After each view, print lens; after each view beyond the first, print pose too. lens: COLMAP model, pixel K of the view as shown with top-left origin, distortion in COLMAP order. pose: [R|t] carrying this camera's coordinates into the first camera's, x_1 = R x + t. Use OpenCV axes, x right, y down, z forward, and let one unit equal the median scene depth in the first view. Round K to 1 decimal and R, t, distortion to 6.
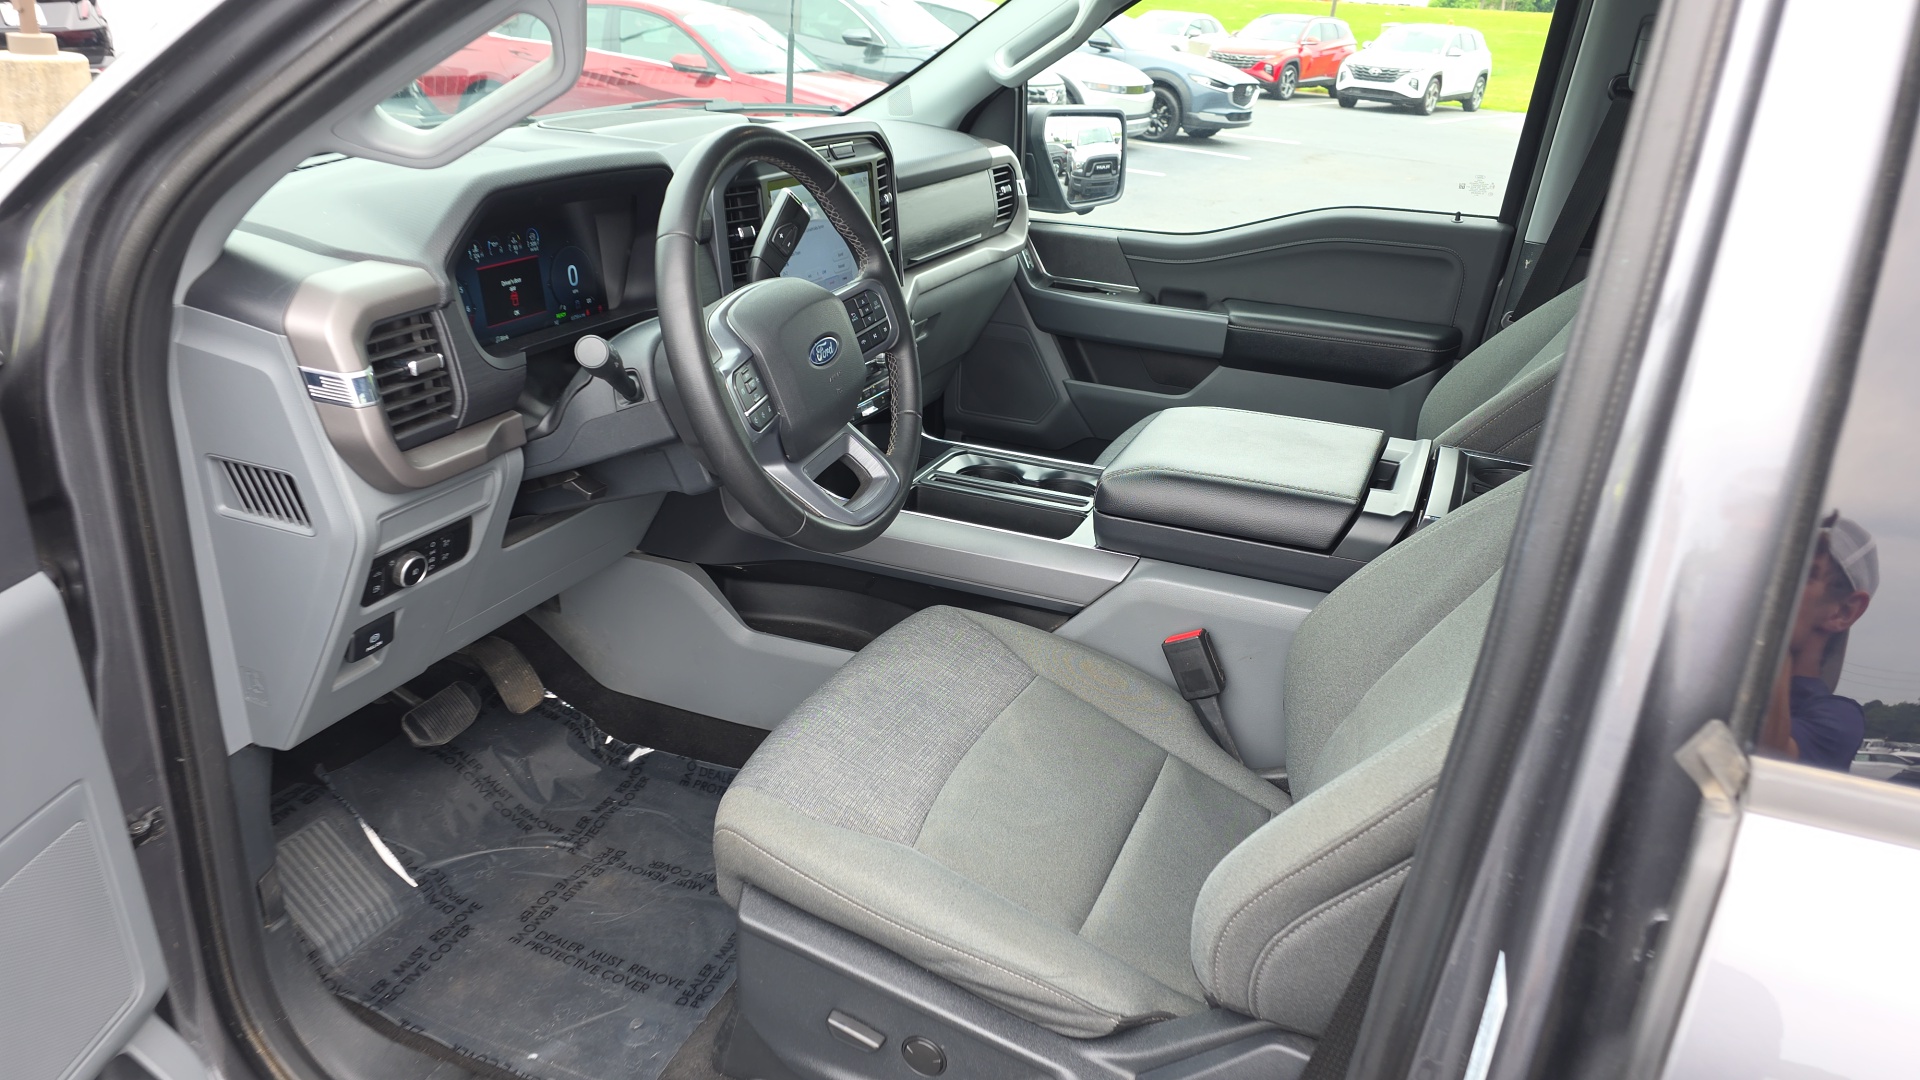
lens RADIAL K [[1311.7, 0, 1002.6], [0, 1311.7, 584.2], [0, 0, 1]] dist [0.058396, -0.062700]
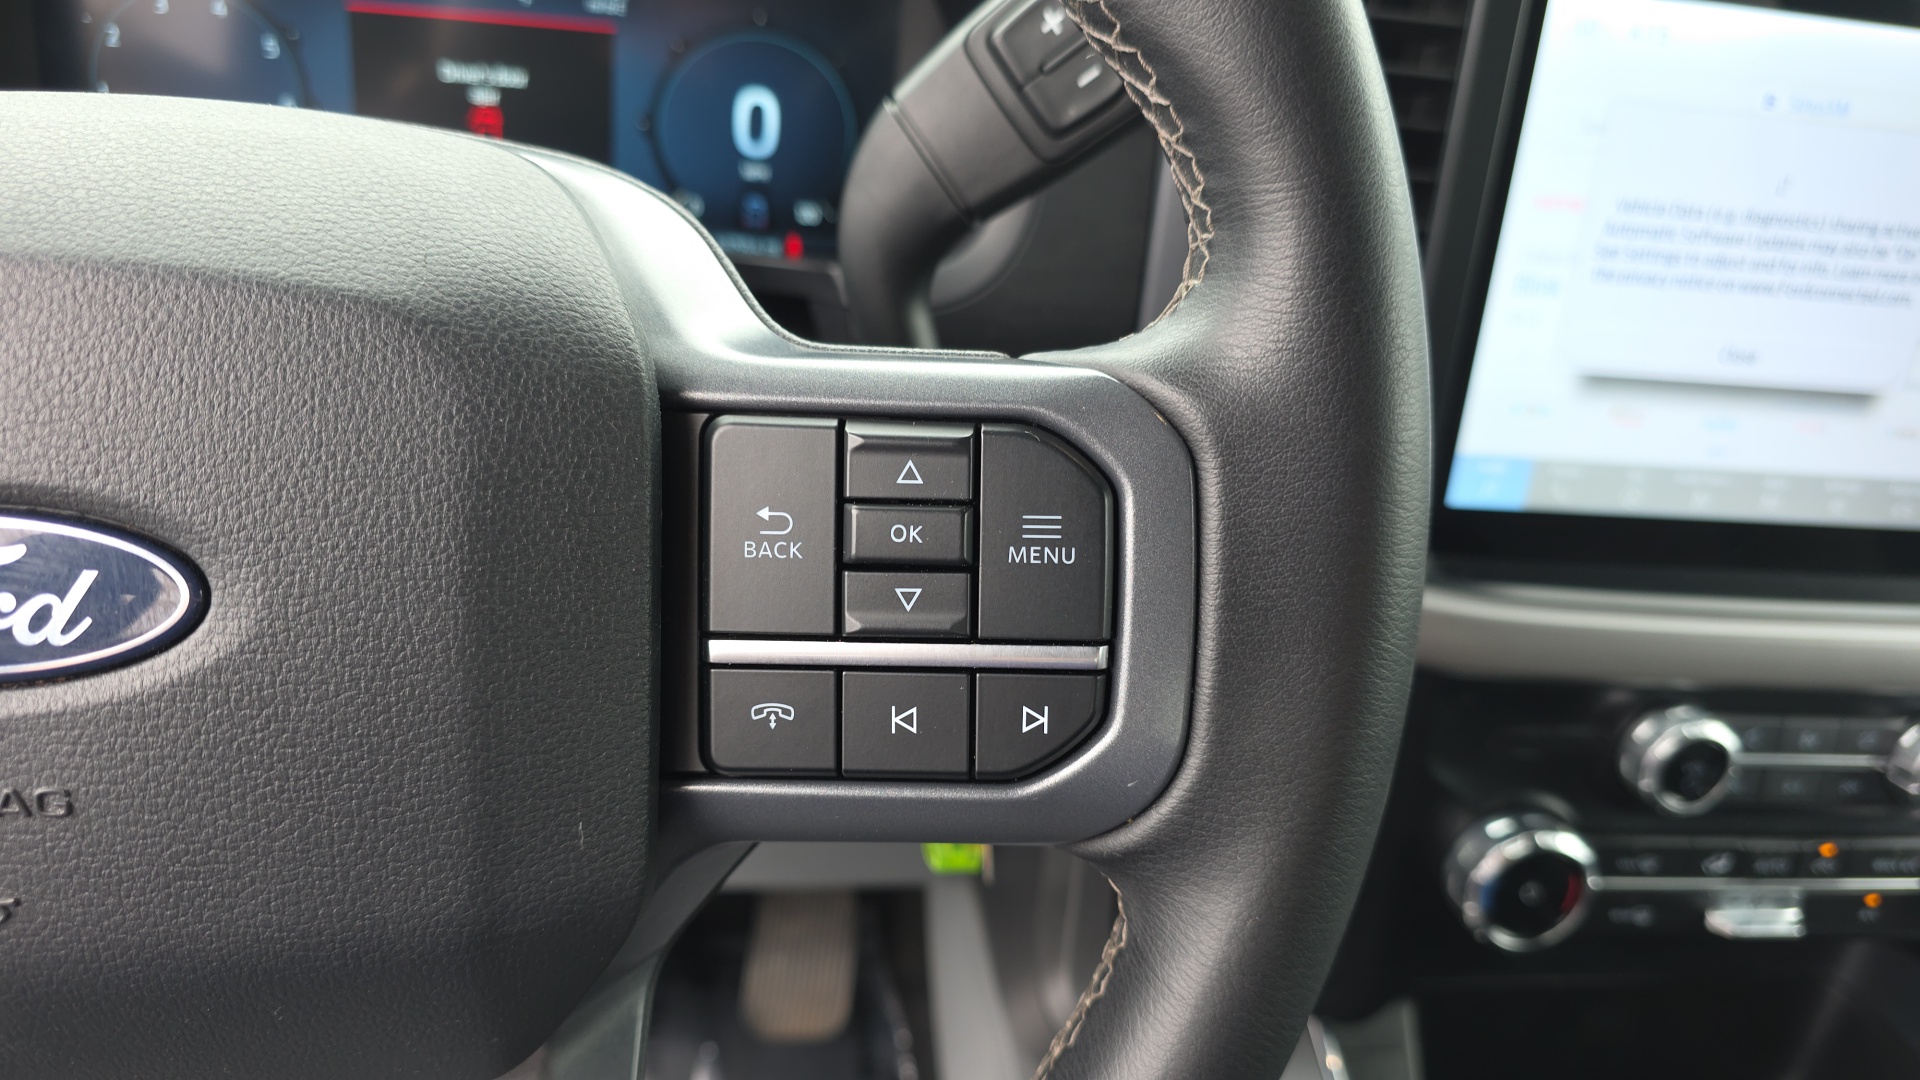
lens RADIAL K [[1311.7, 0, 991.8], [0, 1311.7, 535.8], [0, 0, 1]] dist [0.058396, -0.062700]
pose [[0.494620, 0.369591, -0.786609, 0.002862], [-0.430227, 0.890524, 0.147889, -0.131119], [0.755153, 0.265272, 0.599479, 0.530371]]
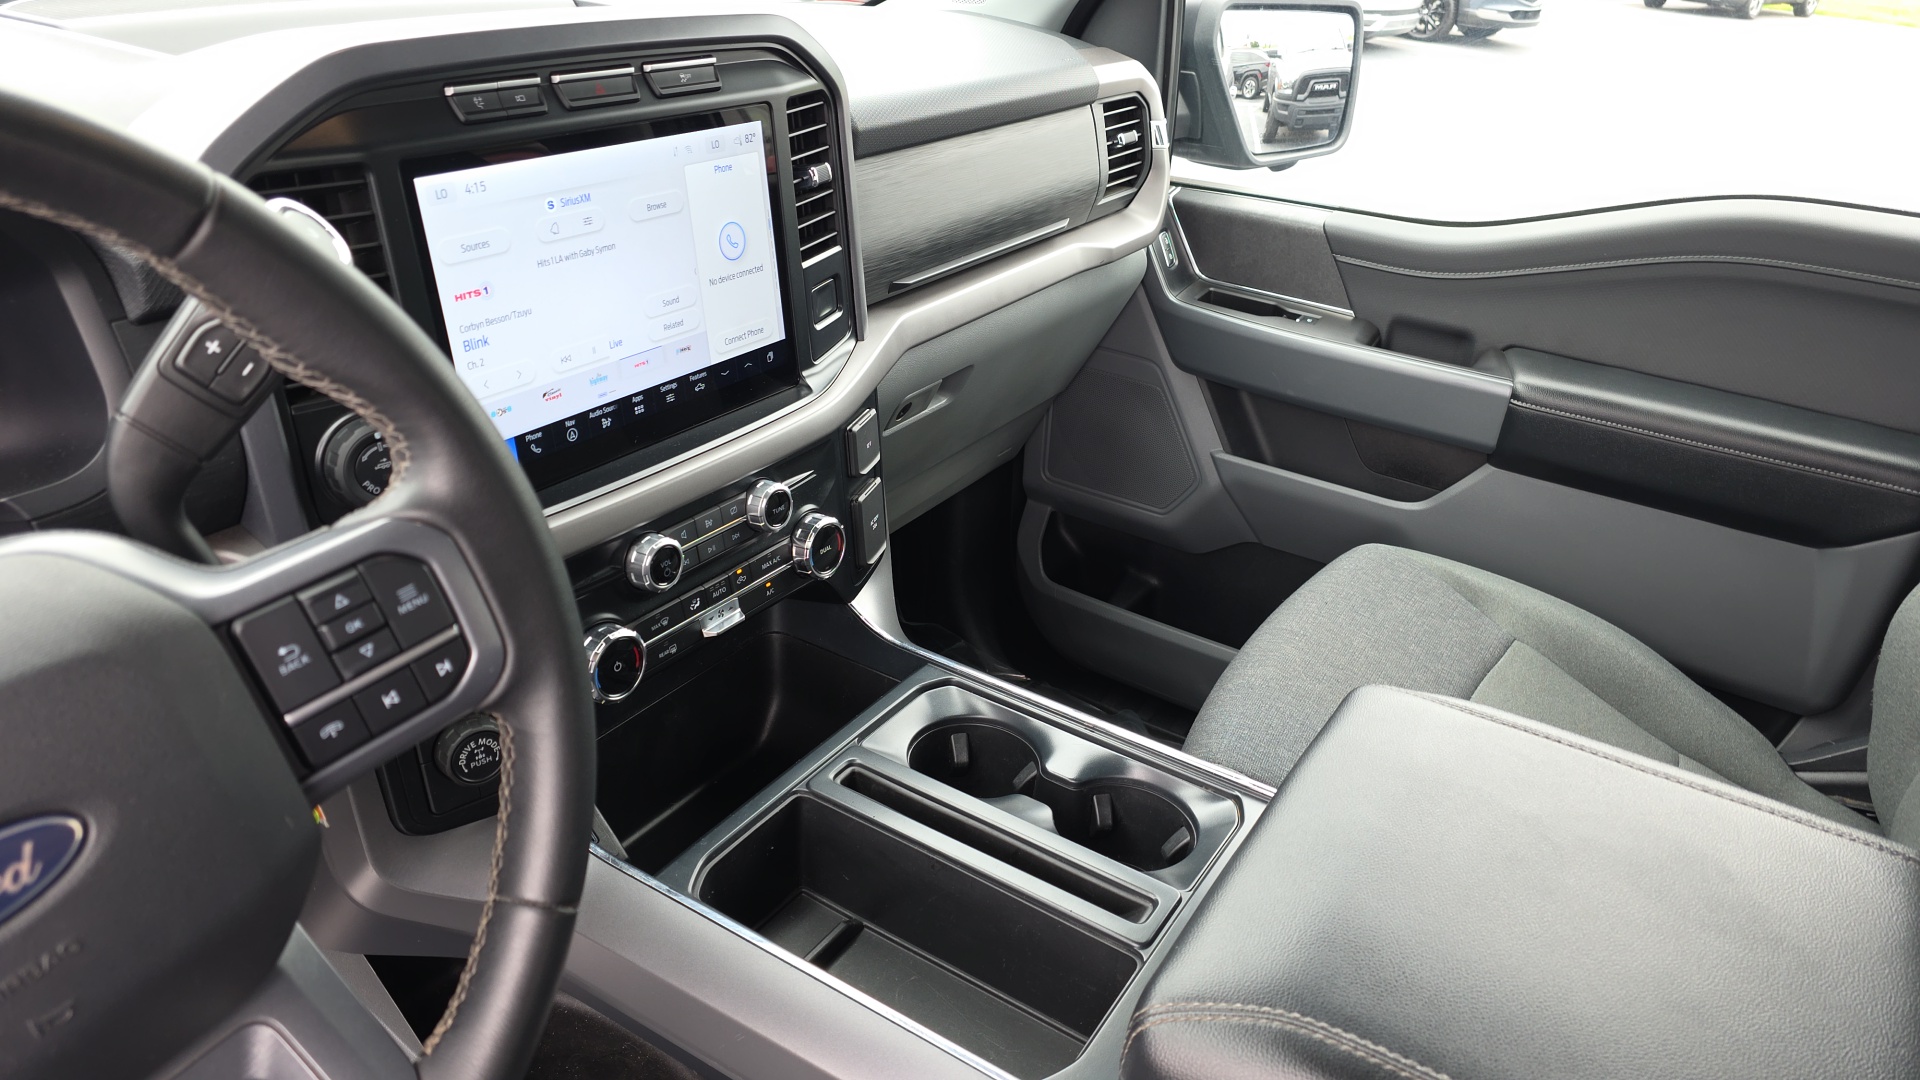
lens RADIAL K [[1311.7, 0, 989.3], [0, 1311.7, 537.1], [0, 0, 1]] dist [0.058396, -0.062700]
pose [[0.981952, 0.085547, -0.168676, 0.054218], [-0.078768, 0.995808, 0.046493, -0.145528], [0.171946, -0.032368, 0.984574, 0.409614]]
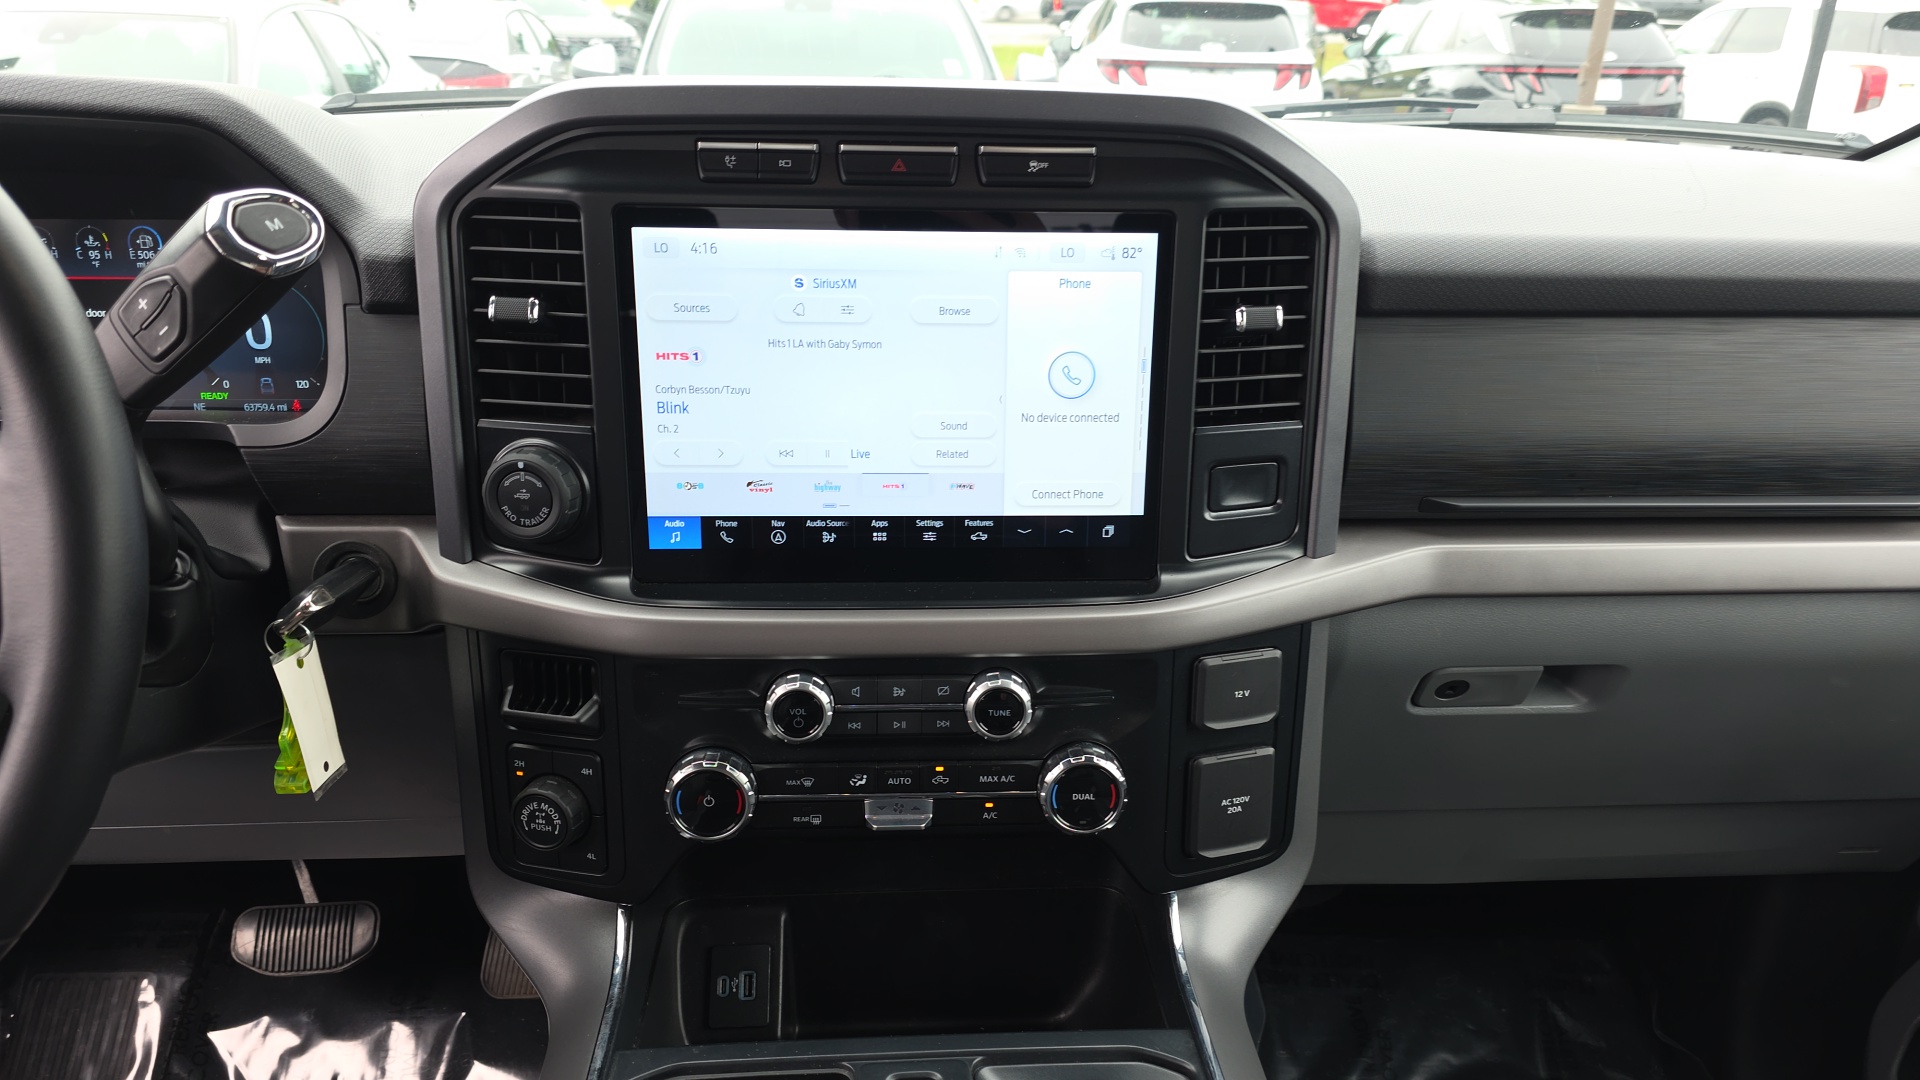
lens RADIAL K [[1311.7, 0, 984.6], [0, 1311.7, 538.2], [0, 0, 1]] dist [0.058396, -0.062700]
pose [[0.426175, 0.287905, -0.857605, 0.160907], [-0.367909, 0.921226, 0.126435, -0.199760], [0.826449, 0.261637, 0.498526, 0.606105]]
